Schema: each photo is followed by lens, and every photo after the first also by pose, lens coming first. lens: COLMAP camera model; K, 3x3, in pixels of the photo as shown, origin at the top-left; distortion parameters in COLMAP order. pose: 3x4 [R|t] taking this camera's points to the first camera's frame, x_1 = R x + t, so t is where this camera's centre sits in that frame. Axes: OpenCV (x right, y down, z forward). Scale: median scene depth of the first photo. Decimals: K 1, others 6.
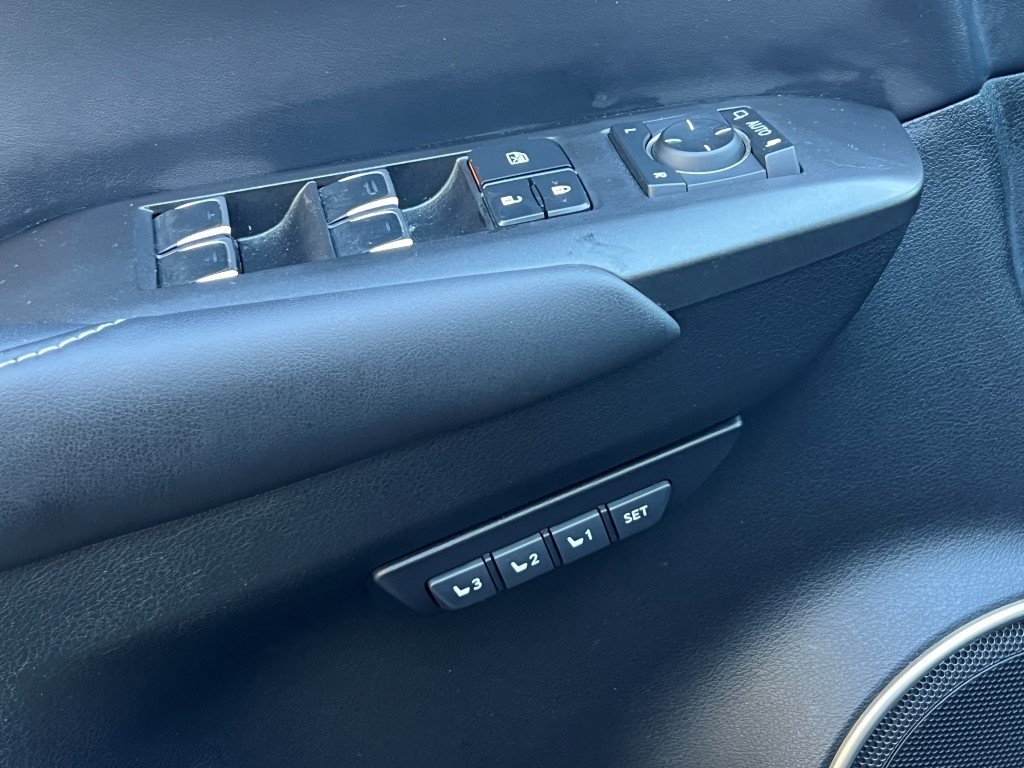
lens RADIAL K [[1465.2, 0, 517.6], [0, 1465.2, 385.8], [0, 0, 1]] dist [0.108410, 0.000000]
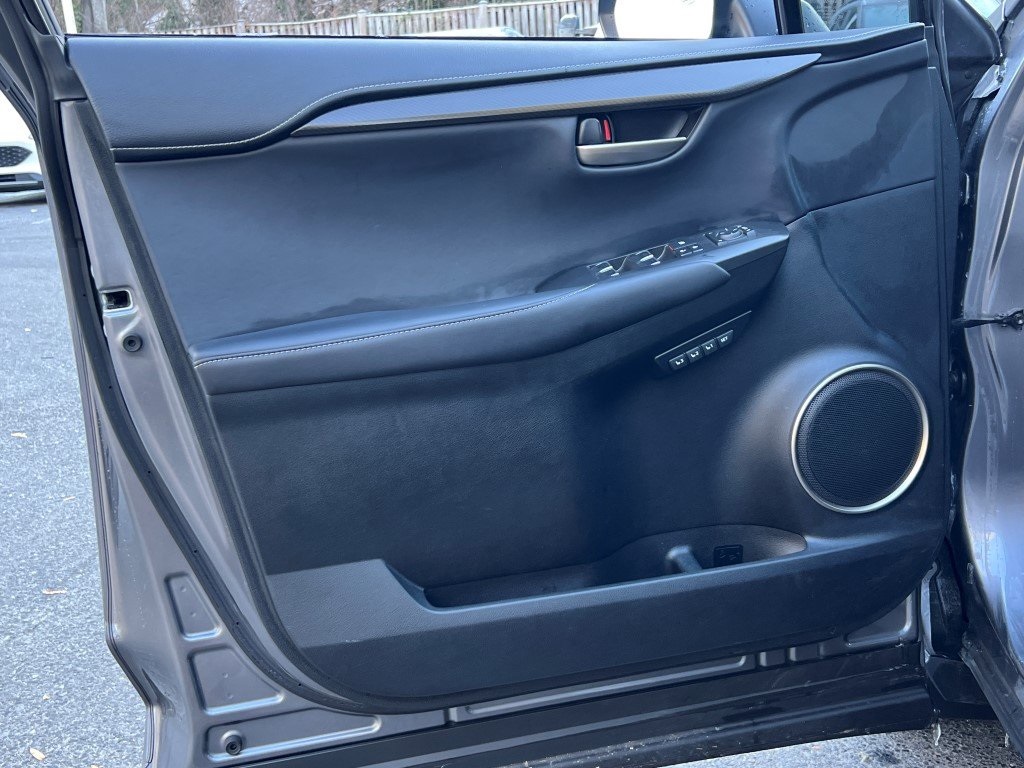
lens RADIAL K [[1116.1, 0, 510.6], [0, 1116.1, 386.2], [0, 0, 1]] dist [0.023130, 0.000000]
pose [[0.991133, -0.103506, -0.083323, -0.226365], [0.090347, 0.984759, -0.148616, 0.573724], [0.097436, 0.139770, 0.985378, -1.762107]]
